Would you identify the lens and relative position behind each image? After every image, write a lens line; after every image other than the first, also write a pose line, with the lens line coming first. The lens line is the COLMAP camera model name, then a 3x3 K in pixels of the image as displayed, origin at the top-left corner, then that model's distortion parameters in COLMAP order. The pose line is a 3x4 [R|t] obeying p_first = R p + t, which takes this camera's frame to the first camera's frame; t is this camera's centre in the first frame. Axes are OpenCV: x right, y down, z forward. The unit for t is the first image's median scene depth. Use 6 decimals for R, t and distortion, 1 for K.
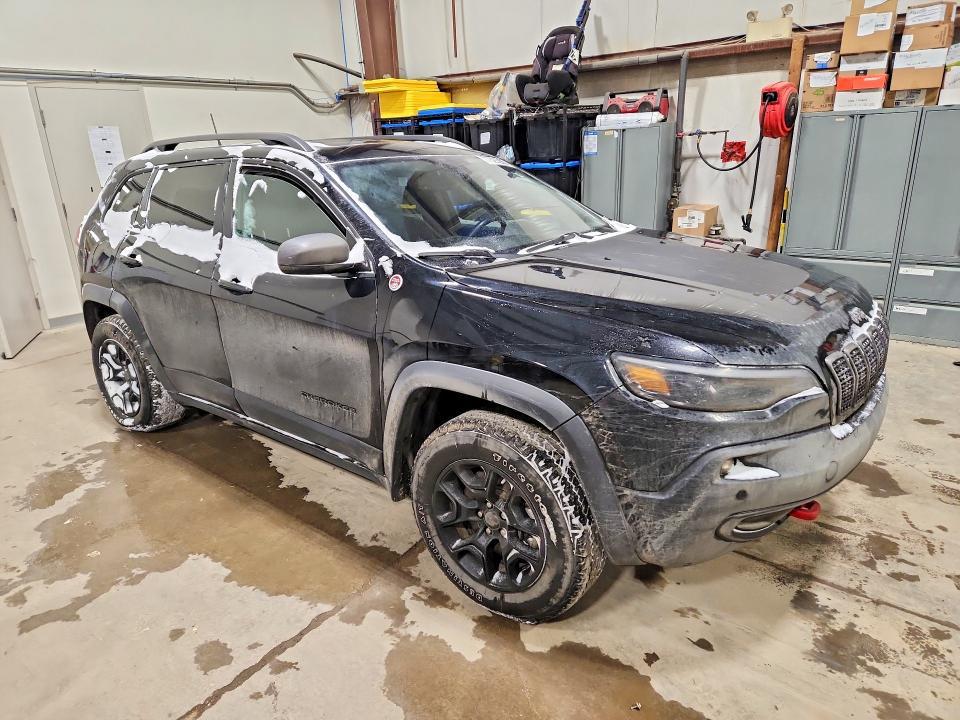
lens RADIAL K [[642.7, 0, 469.8], [0, 642.7, 356.8], [0, 0, 1]] dist [0.119892, -0.112416]
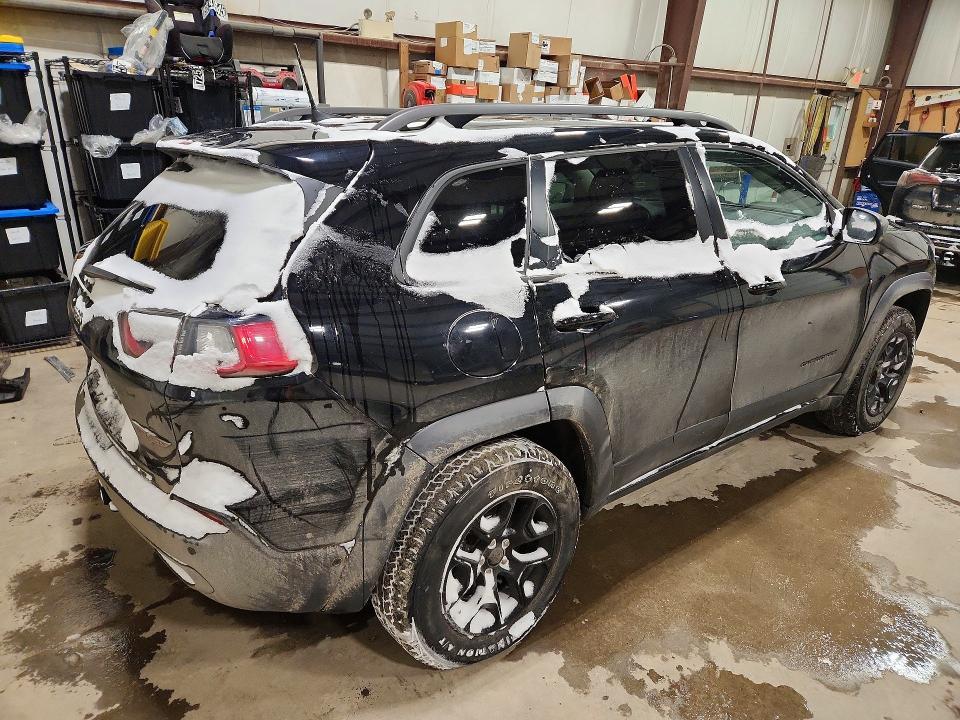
lens RADIAL K [[642.7, 0, 469.8], [0, 642.7, 356.8], [0, 0, 1]] dist [0.119892, -0.112416]
pose [[0.219895, -0.294694, 0.929947, -1.055393], [0.267533, 0.934948, 0.233018, -0.270409], [-0.938122, 0.197552, 0.284431, 0.920161]]
